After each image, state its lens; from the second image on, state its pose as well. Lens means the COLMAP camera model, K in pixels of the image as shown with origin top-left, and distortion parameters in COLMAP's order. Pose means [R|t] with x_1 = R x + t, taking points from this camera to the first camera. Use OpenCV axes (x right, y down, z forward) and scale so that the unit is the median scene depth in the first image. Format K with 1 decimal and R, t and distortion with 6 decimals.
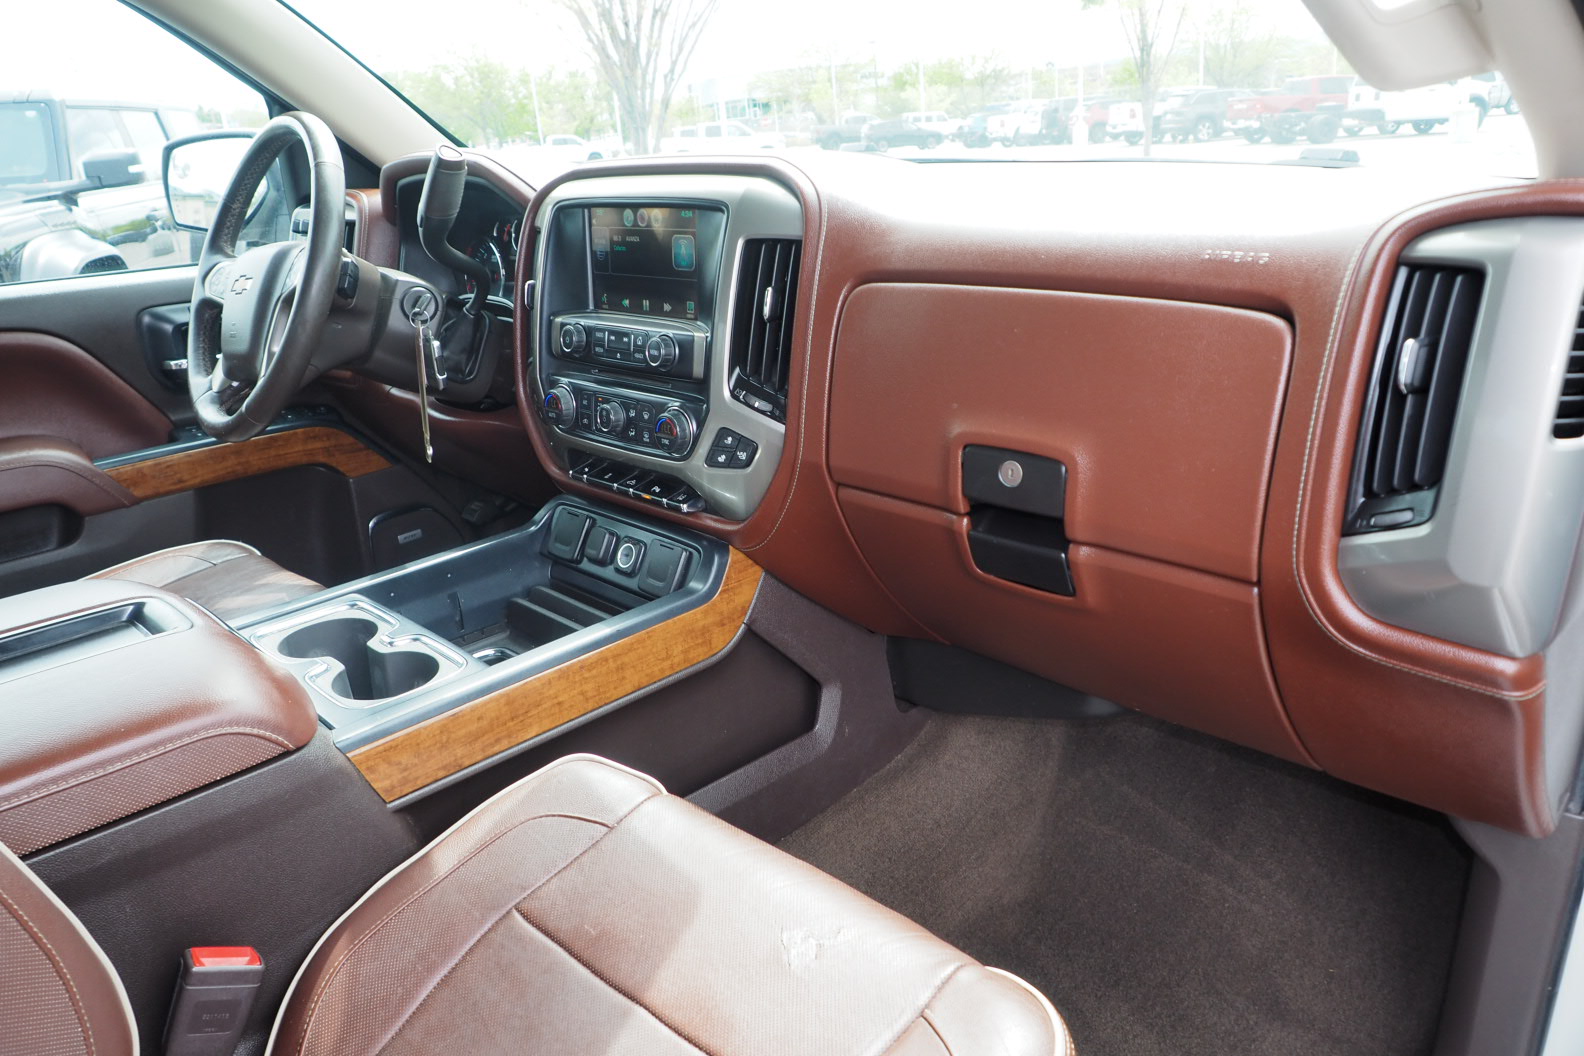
lens RADIAL K [[1115.0, 0, 789.2], [0, 1115.0, 551.0], [0, 0, 1]] dist [-0.032113, 0.004376]
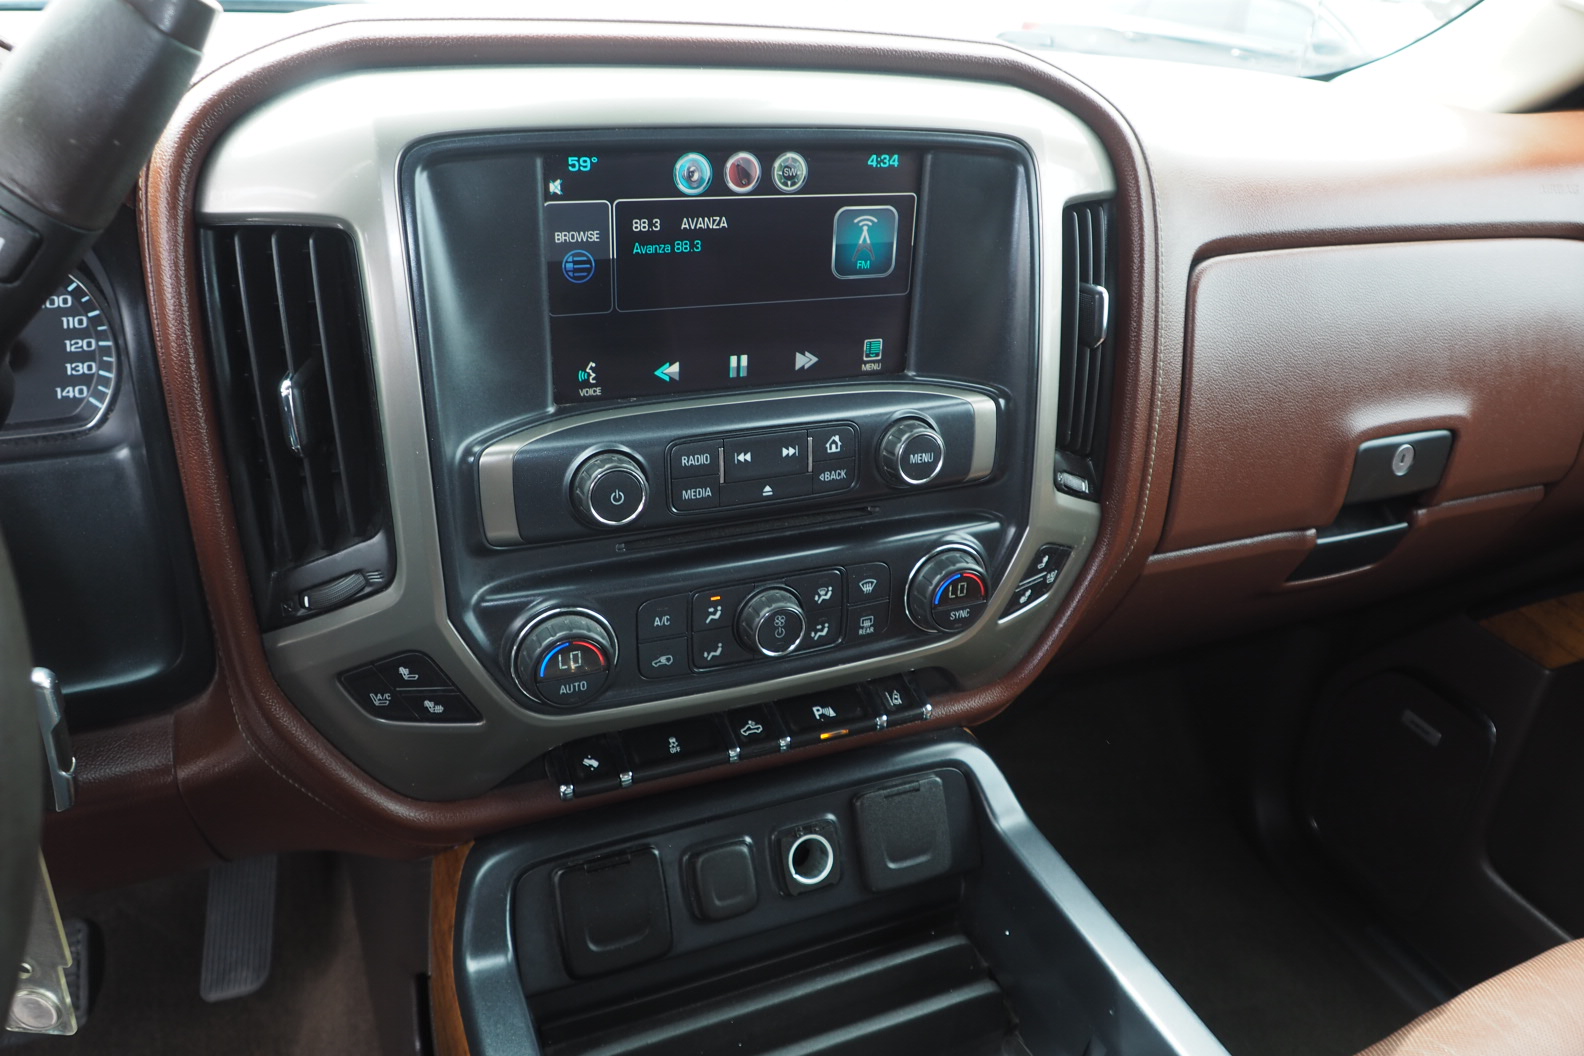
lens RADIAL K [[1115.0, 0, 786.0], [0, 1115.0, 537.1], [0, 0, 1]] dist [-0.032113, 0.004376]
pose [[0.346832, -0.365830, 0.863641, -0.583095], [0.249578, 0.923597, 0.290998, -0.307150], [-0.904112, 0.114618, 0.411636, 0.870280]]
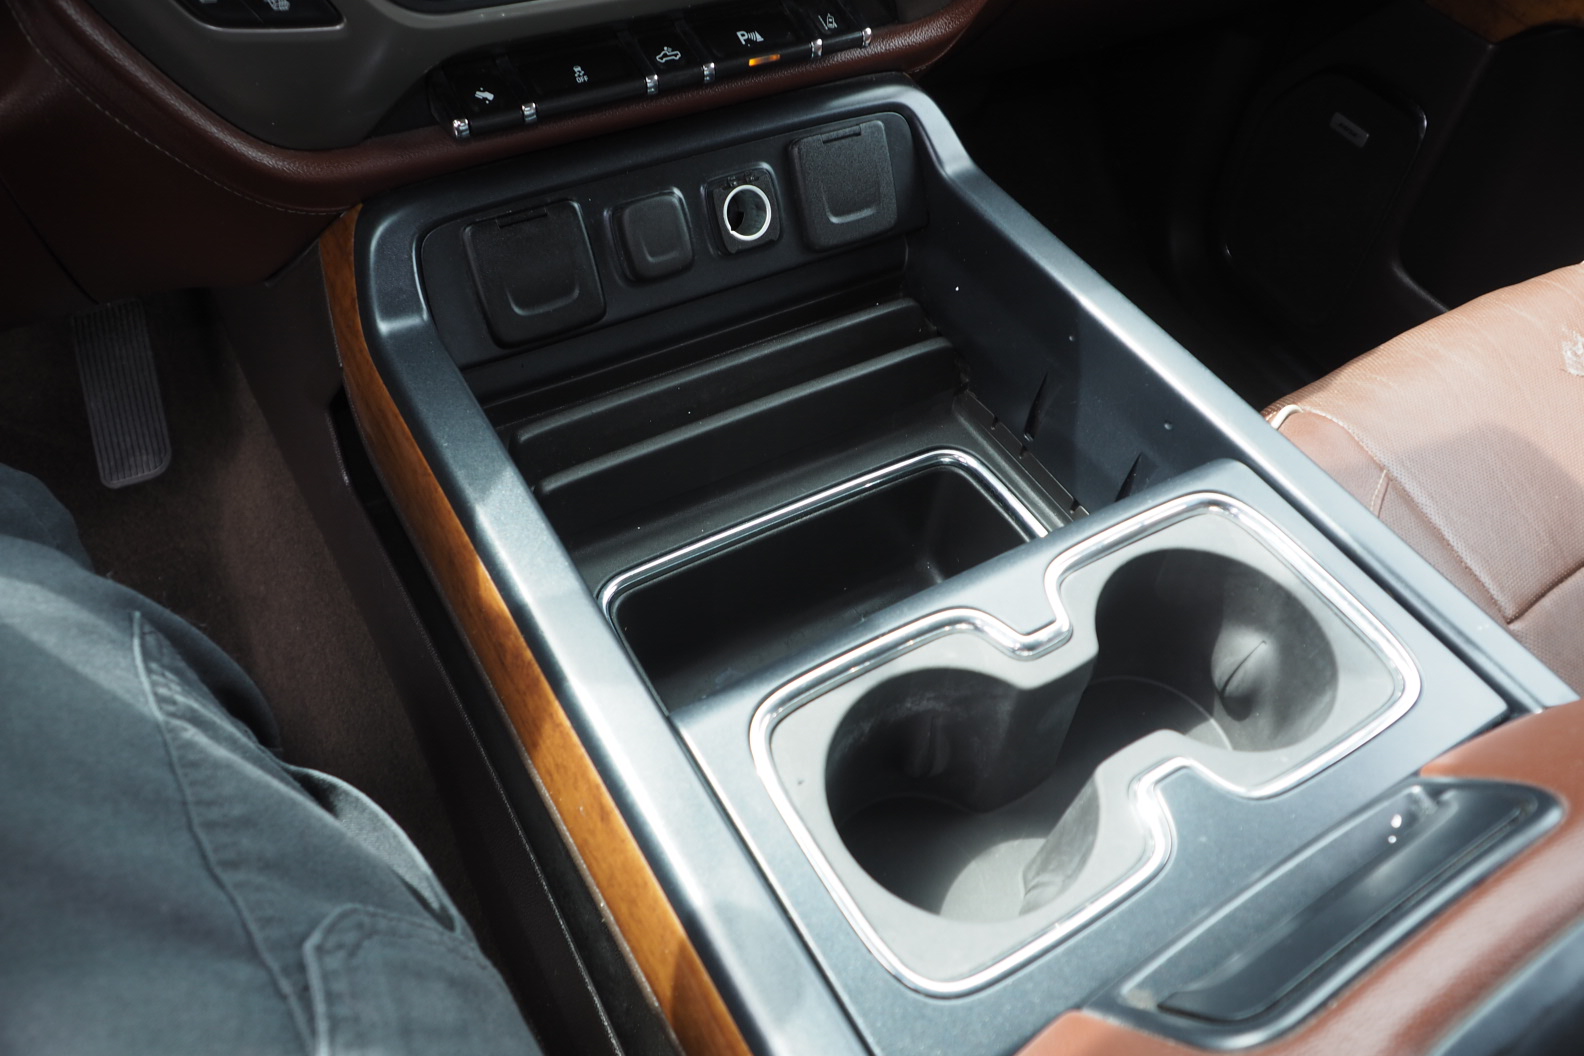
lens RADIAL K [[1115.0, 0, 798.4], [0, 1115.0, 538.7], [0, 0, 1]] dist [-0.032113, 0.004376]
pose [[0.220962, -0.699321, 0.679799, -0.597149], [0.263458, 0.713914, 0.648781, -0.209077], [-0.939024, 0.035742, 0.341990, 0.917767]]
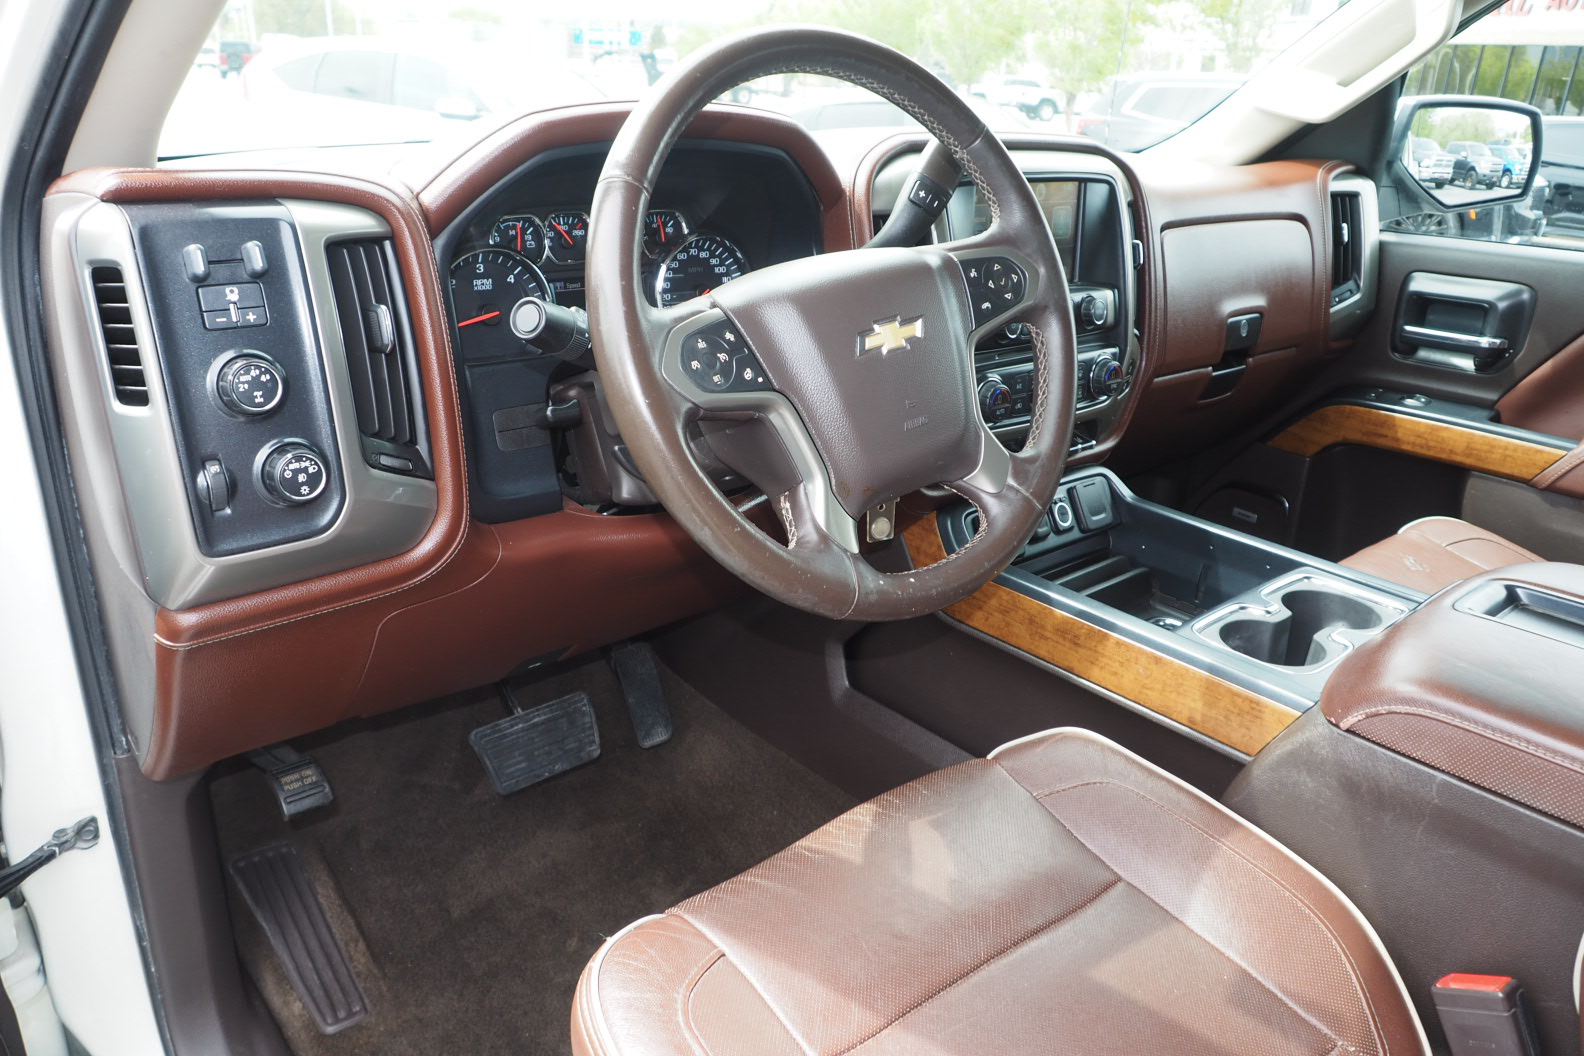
lens RADIAL K [[1115.0, 0, 797.4], [0, 1115.0, 534.1], [0, 0, 1]] dist [-0.032113, 0.004376]
pose [[0.053269, -0.310093, 0.949213, -1.281461], [0.310341, 0.908633, 0.279420, -0.386175], [-0.949132, 0.279695, 0.144636, 1.207390]]
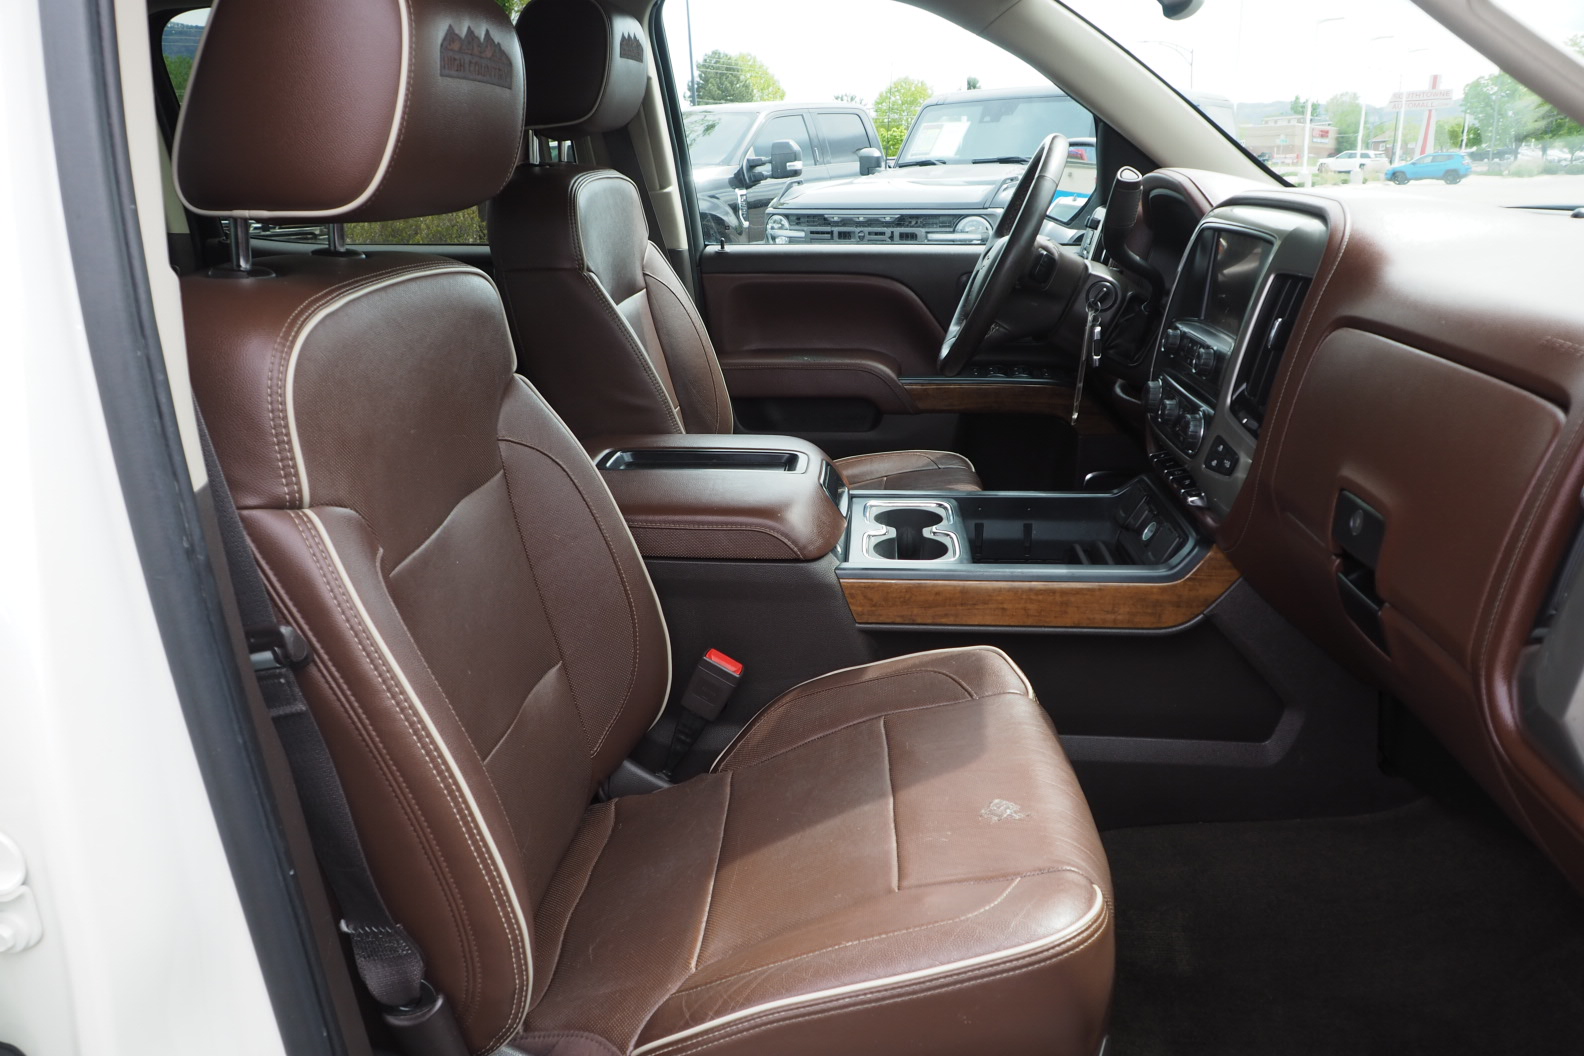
lens RADIAL K [[1115.0, 0, 782.9], [0, 1115.0, 583.9], [0, 0, 1]] dist [-0.032113, 0.004376]
pose [[0.646862, 0.310246, -0.696647, 0.476168], [-0.283948, 0.945807, 0.157552, -0.019992], [0.707773, 0.095897, 0.699901, -0.082592]]
